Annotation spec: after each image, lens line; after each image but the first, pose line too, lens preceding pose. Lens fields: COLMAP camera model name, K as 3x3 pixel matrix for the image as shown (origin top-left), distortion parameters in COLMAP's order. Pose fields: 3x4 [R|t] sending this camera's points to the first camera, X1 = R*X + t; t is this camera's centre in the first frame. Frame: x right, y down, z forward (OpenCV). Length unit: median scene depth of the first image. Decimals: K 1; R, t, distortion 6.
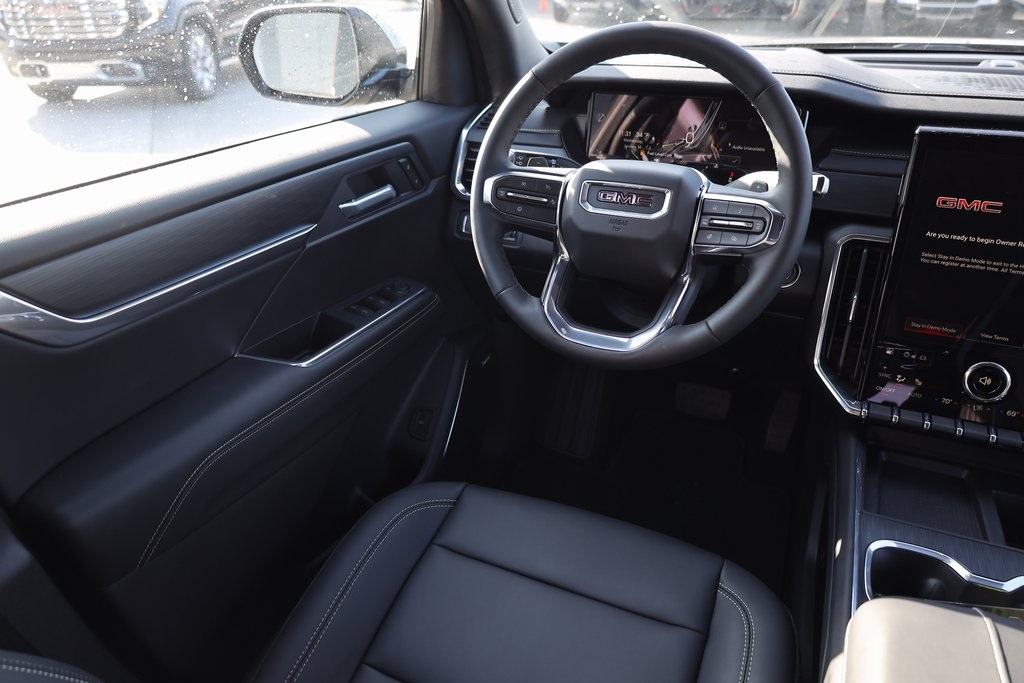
lens RADIAL K [[691.5, 0, 513.1], [0, 691.5, 343.9], [0, 0, 1]] dist [-0.008839, -0.000486]
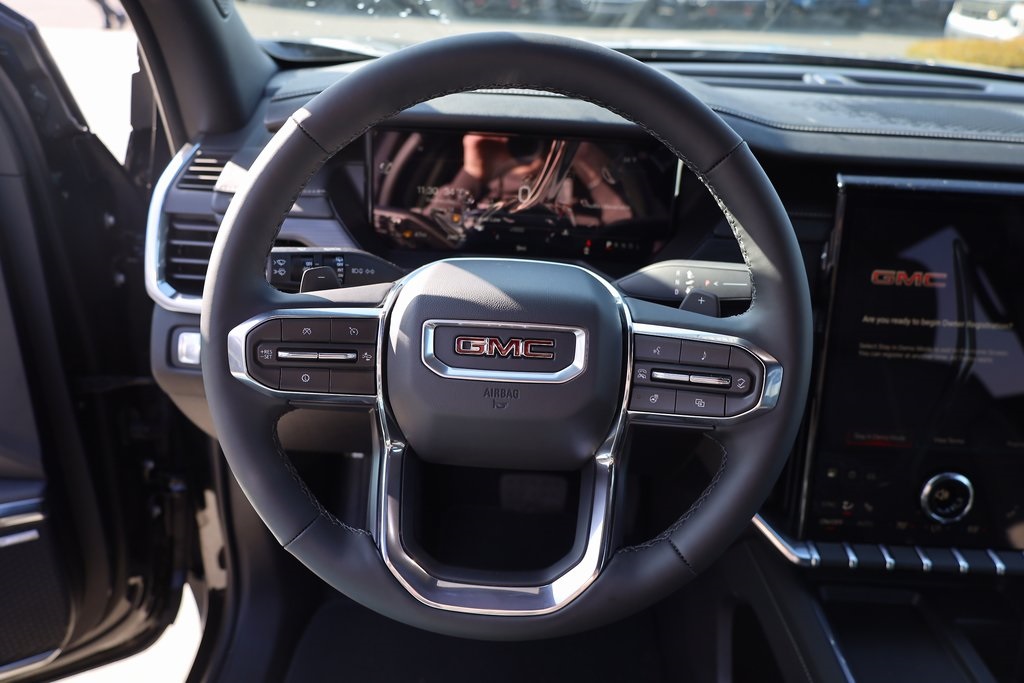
lens RADIAL K [[691.5, 0, 513.7], [0, 691.5, 349.3], [0, 0, 1]] dist [-0.008839, -0.000486]
pose [[0.918735, -0.147311, 0.366369, -0.035592], [0.138892, 0.989075, 0.049395, -0.222217], [-0.369643, 0.005505, 0.929158, 0.447530]]
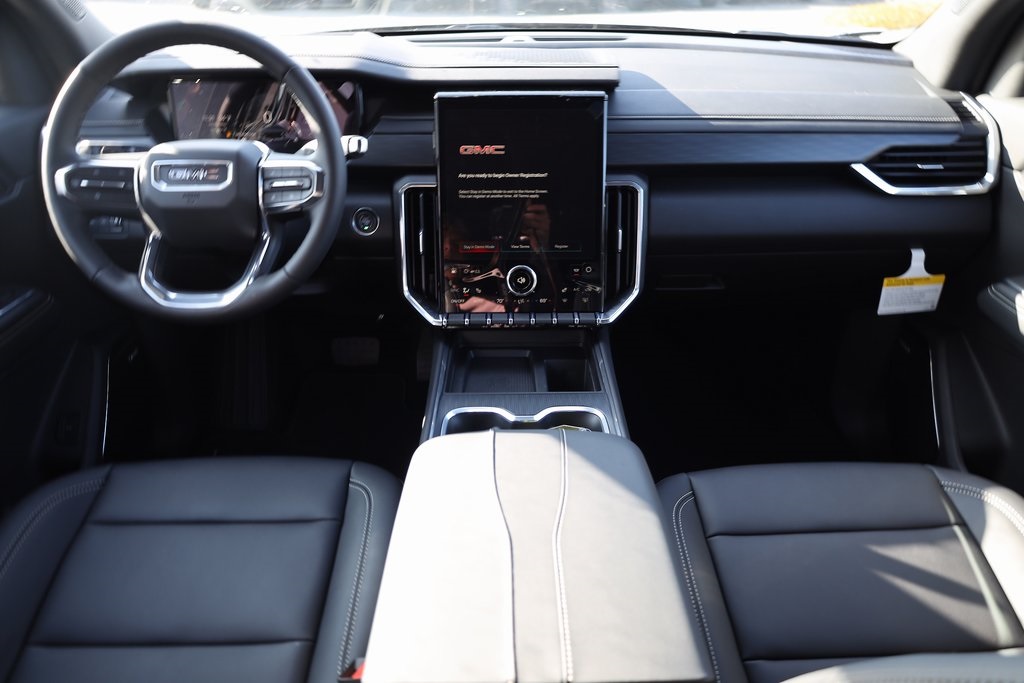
lens RADIAL K [[691.5, 0, 515.2], [0, 691.5, 347.9], [0, 0, 1]] dist [-0.008839, -0.000486]
pose [[0.904474, -0.204712, 0.374193, 0.148469], [0.194630, 0.978721, 0.064990, 0.093448], [-0.379535, 0.014047, 0.925071, -0.235402]]
